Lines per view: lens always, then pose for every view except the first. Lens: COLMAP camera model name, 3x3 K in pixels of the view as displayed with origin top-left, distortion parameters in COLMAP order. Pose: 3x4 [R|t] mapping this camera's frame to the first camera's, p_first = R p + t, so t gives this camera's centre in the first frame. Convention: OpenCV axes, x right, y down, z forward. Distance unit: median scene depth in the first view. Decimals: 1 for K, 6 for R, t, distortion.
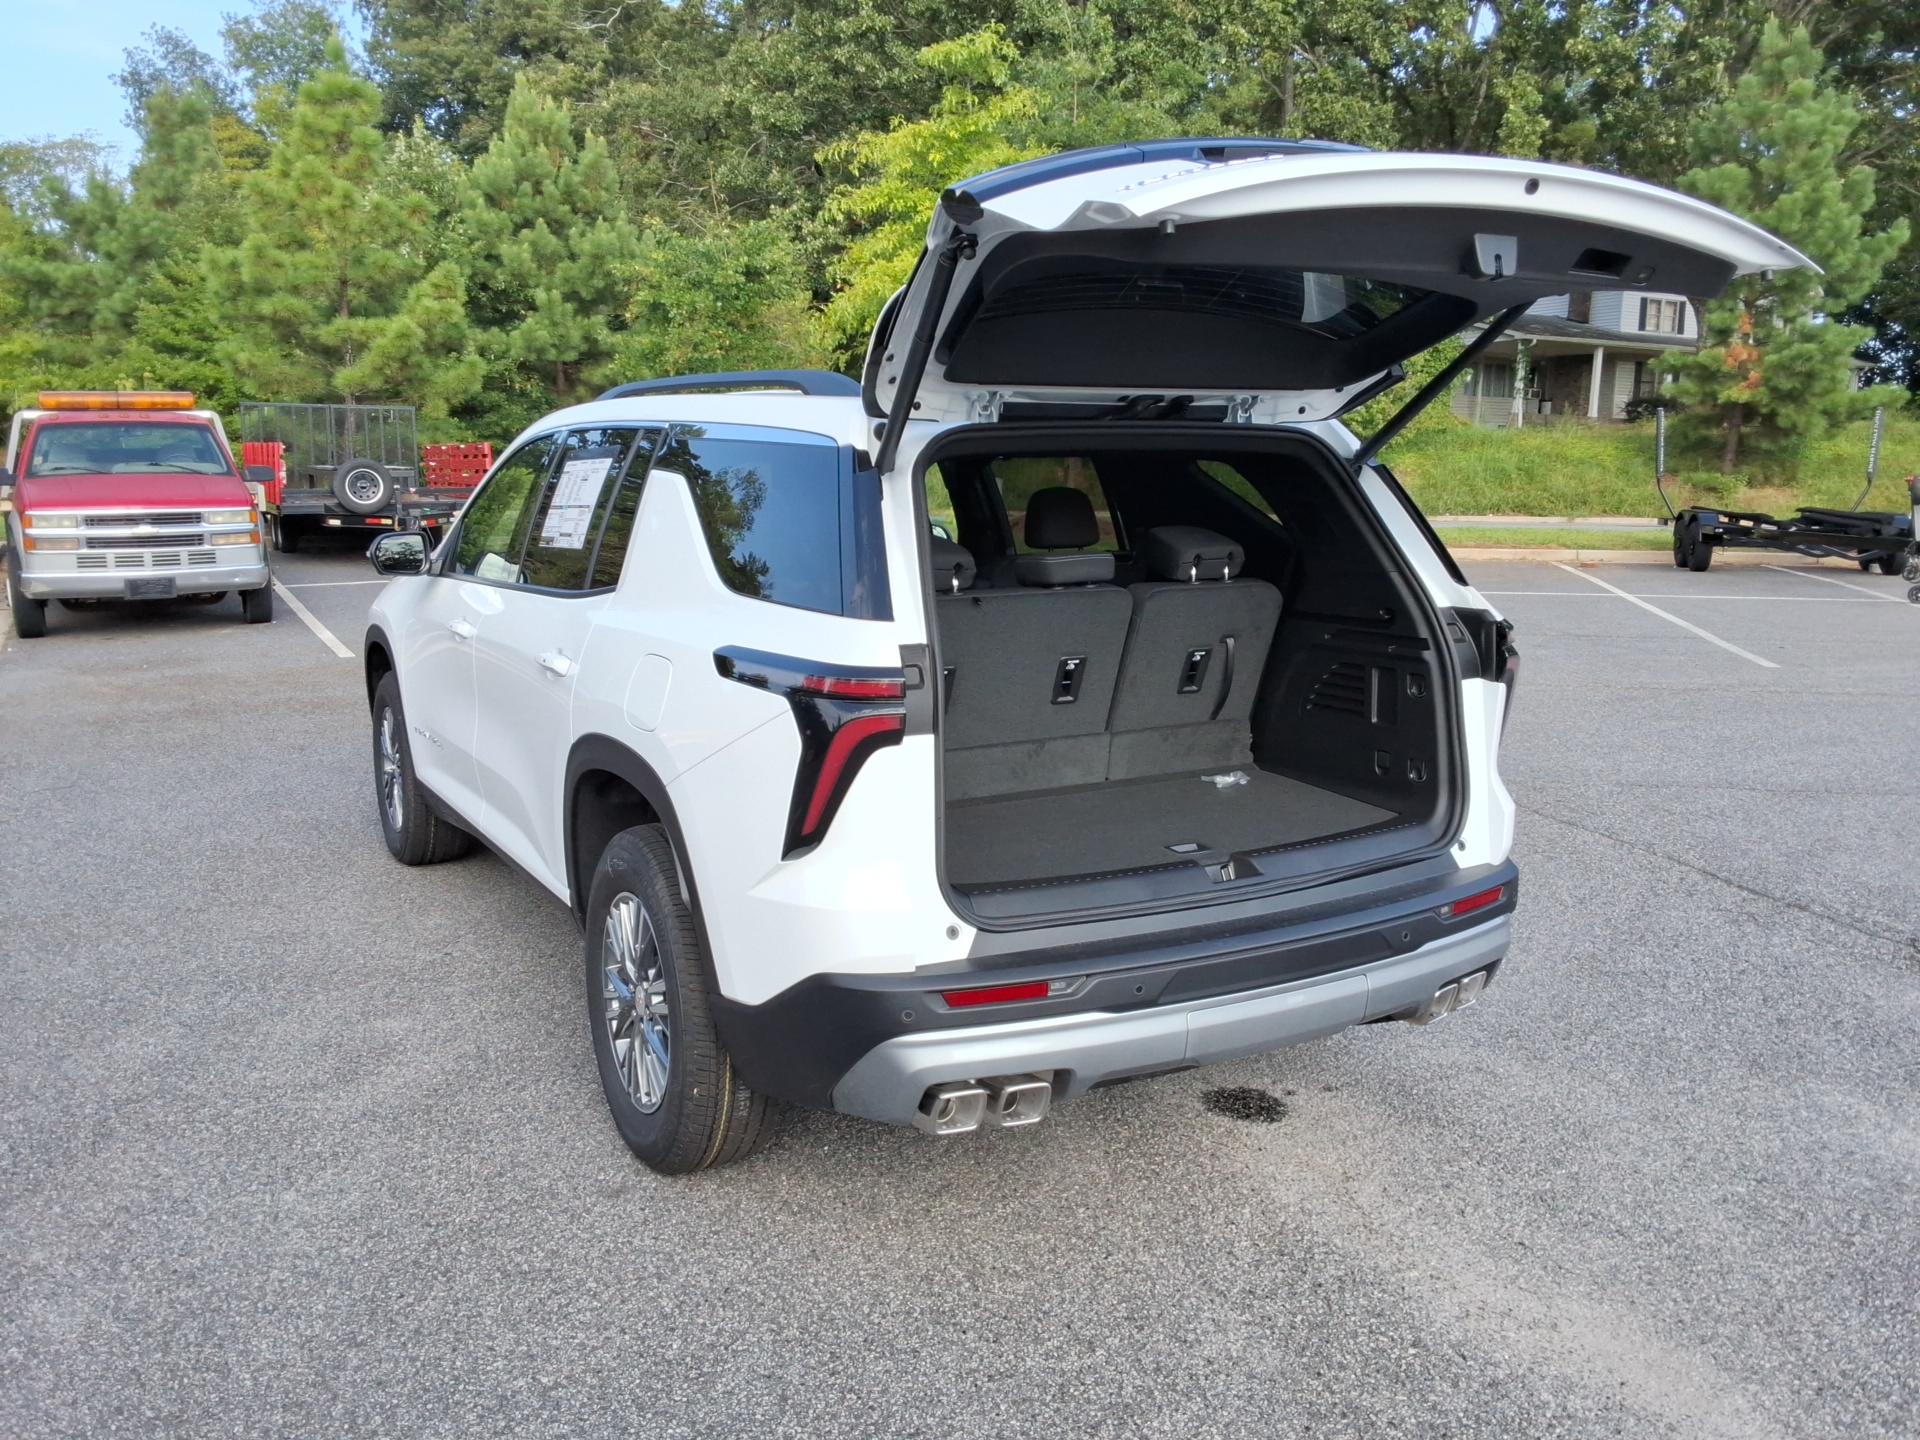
lens RADIAL K [[1551.0, 0, 978.2], [0, 1551.0, 699.6], [0, 0, 1]] dist [0.142842, -0.236211]
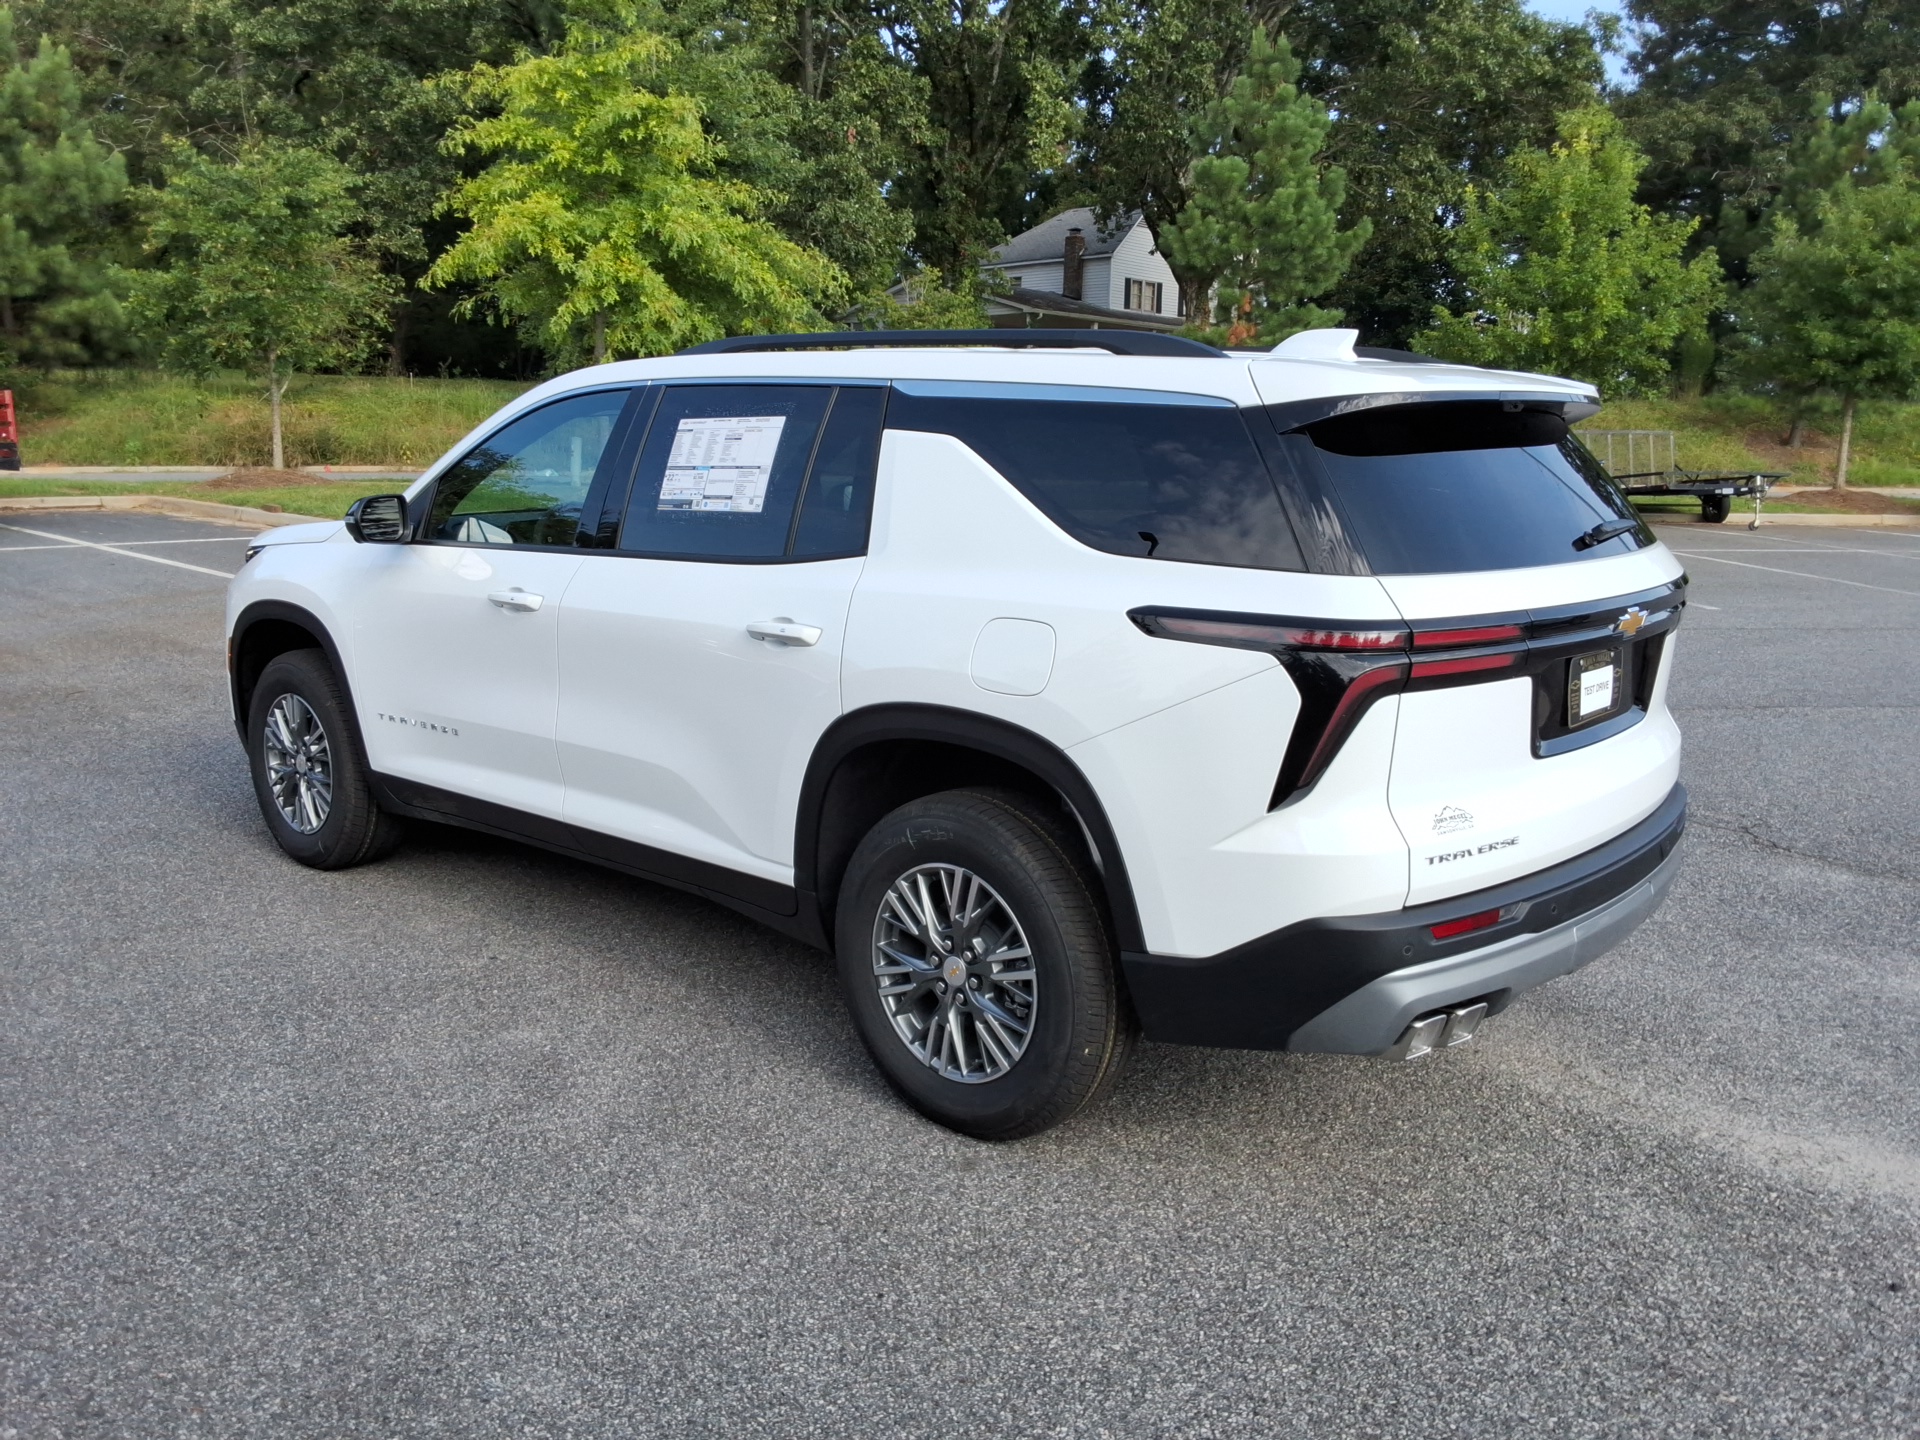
lens RADIAL K [[1545.3, 0, 976.6], [0, 1545.3, 709.6], [0, 0, 1]] dist [0.090560, -0.123453]
pose [[0.947527, -0.047985, 0.316055, -0.076642], [0.038007, 0.998567, 0.037662, -0.001257], [-0.317410, -0.023673, 0.947993, 0.012363]]
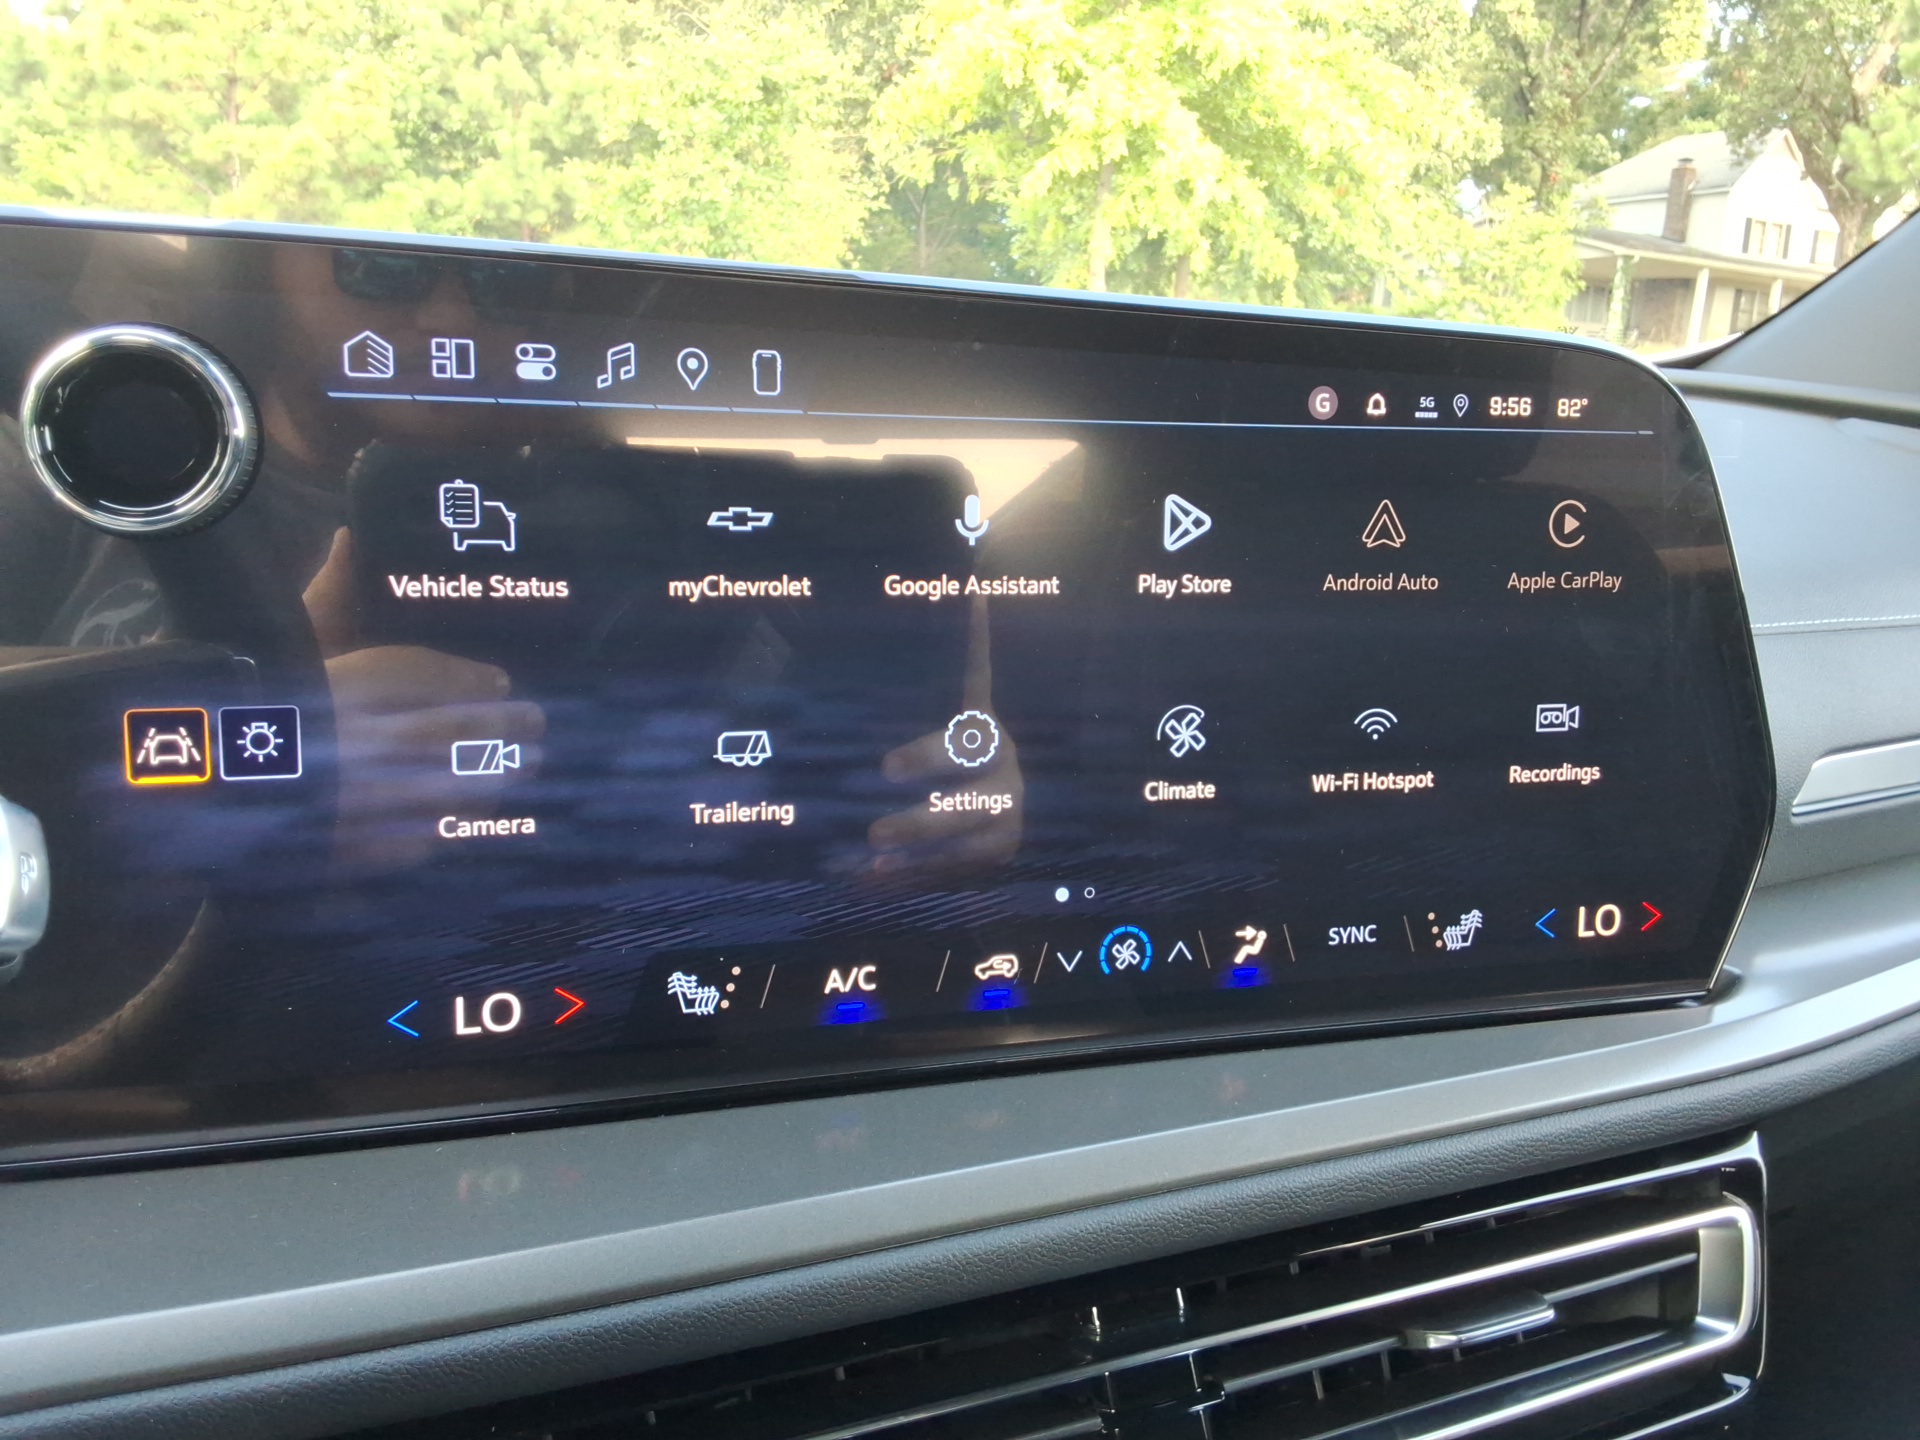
lens RADIAL K [[1551.0, 0, 978.2], [0, 1551.0, 699.6], [0, 0, 1]] dist [0.142842, -0.236211]
pose [[0.999191, 0.037199, 0.015285, -0.047103], [-0.037908, 0.998074, 0.049100, -0.020181], [-0.013429, -0.049639, 0.998677, 0.236043]]
